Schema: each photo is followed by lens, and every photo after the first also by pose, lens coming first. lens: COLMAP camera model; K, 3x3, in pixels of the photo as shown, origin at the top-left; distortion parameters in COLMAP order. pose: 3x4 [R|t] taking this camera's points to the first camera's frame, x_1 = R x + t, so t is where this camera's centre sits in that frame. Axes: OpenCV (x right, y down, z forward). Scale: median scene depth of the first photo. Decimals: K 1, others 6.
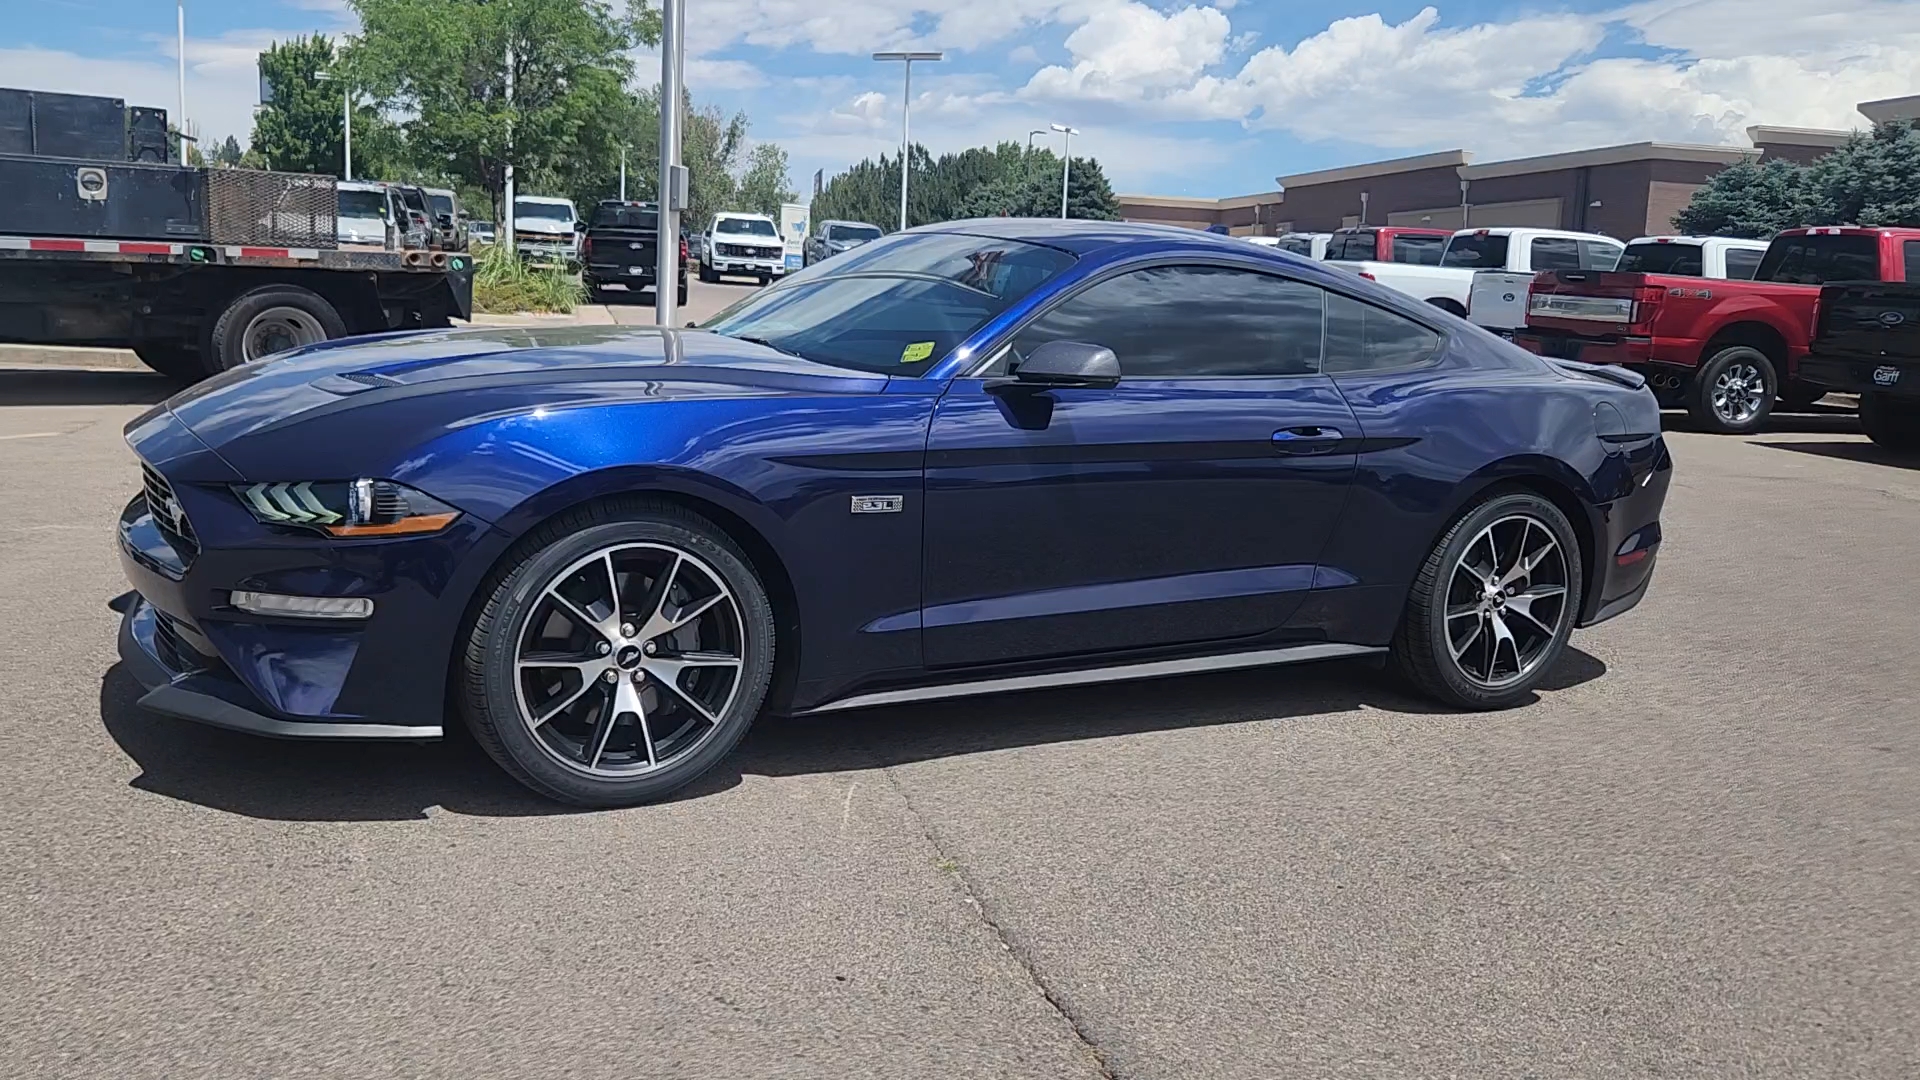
lens RADIAL K [[1628.5, 0, 955.9], [0, 1628.5, 527.7], [0, 0, 1]] dist [0.021593, 0.004312]
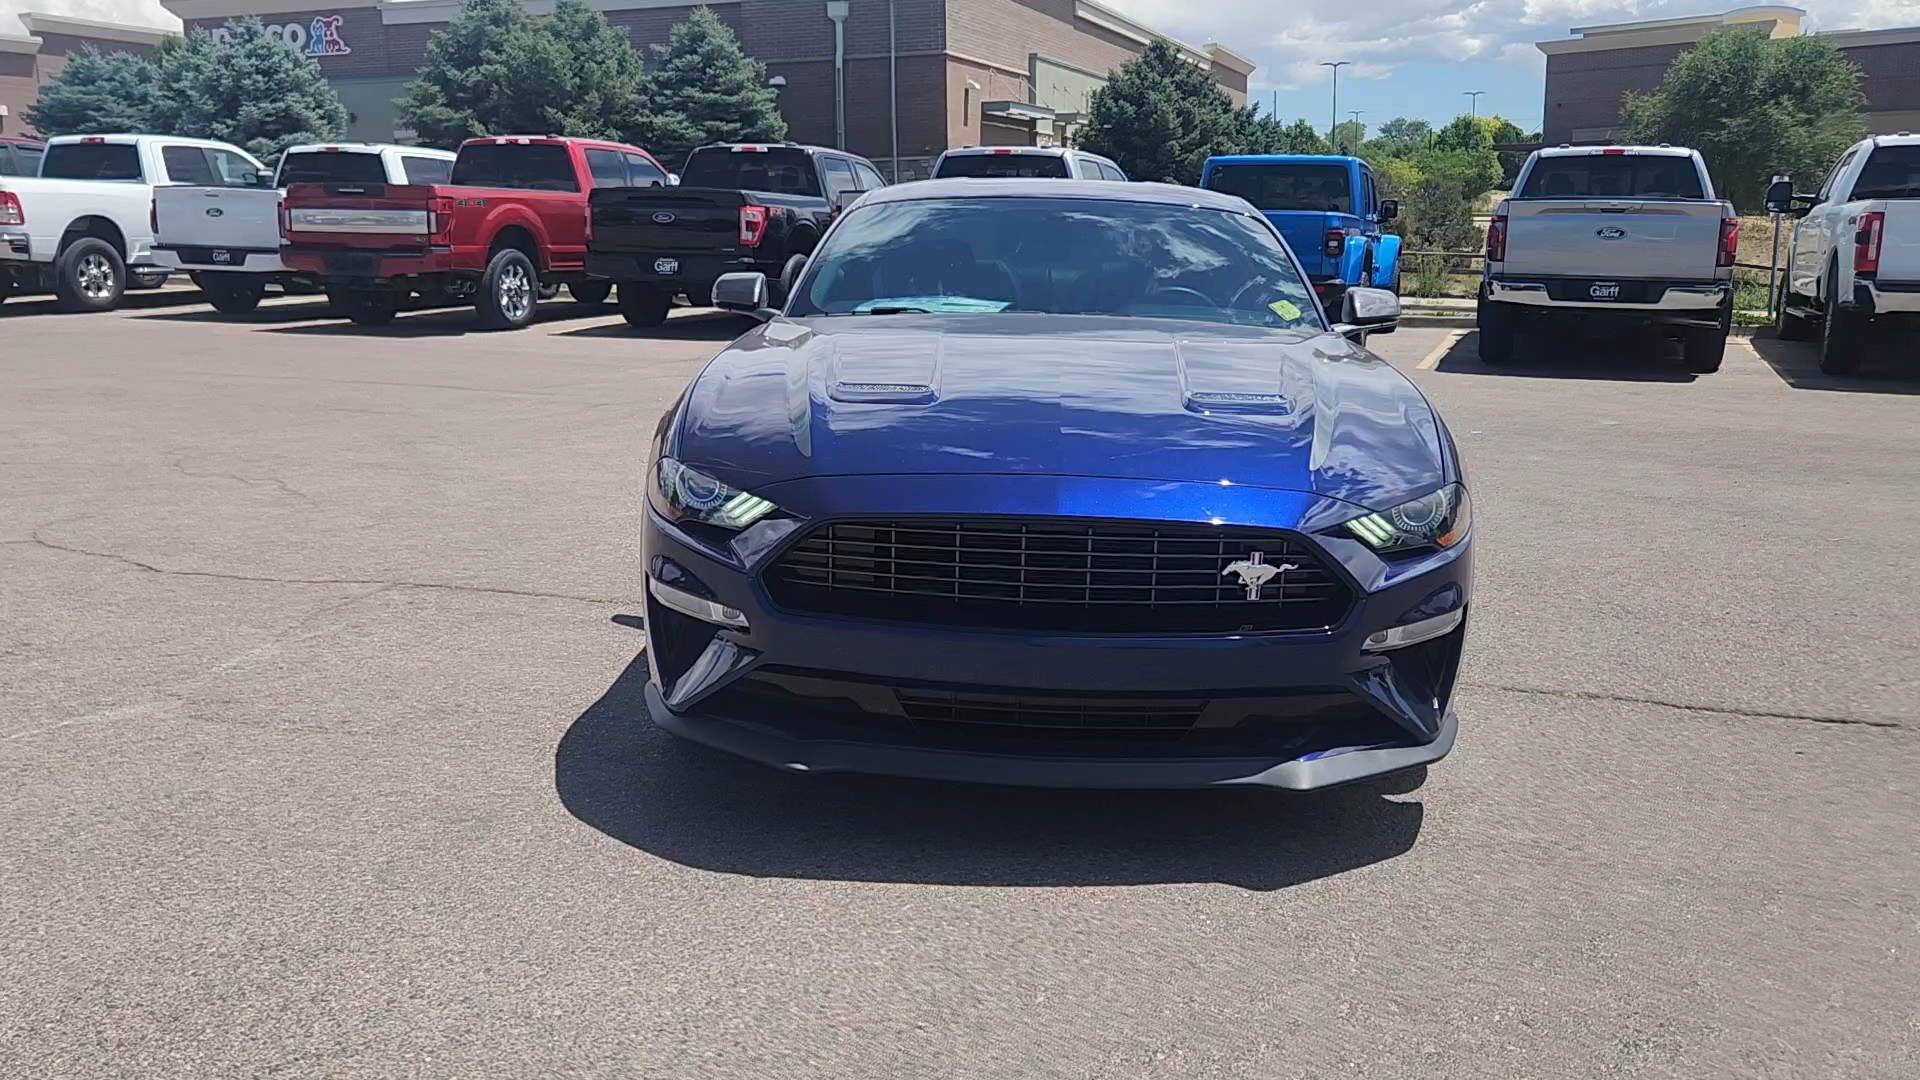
lens RADIAL K [[1628.5, 0, 954.0], [0, 1628.5, 531.0], [0, 0, 1]] dist [0.021593, 0.004312]
pose [[0.545038, -0.209975, 0.811692, -0.429458], [0.155517, 0.976650, 0.148221, -0.063051], [-0.823862, 0.045446, 0.564966, 0.217592]]
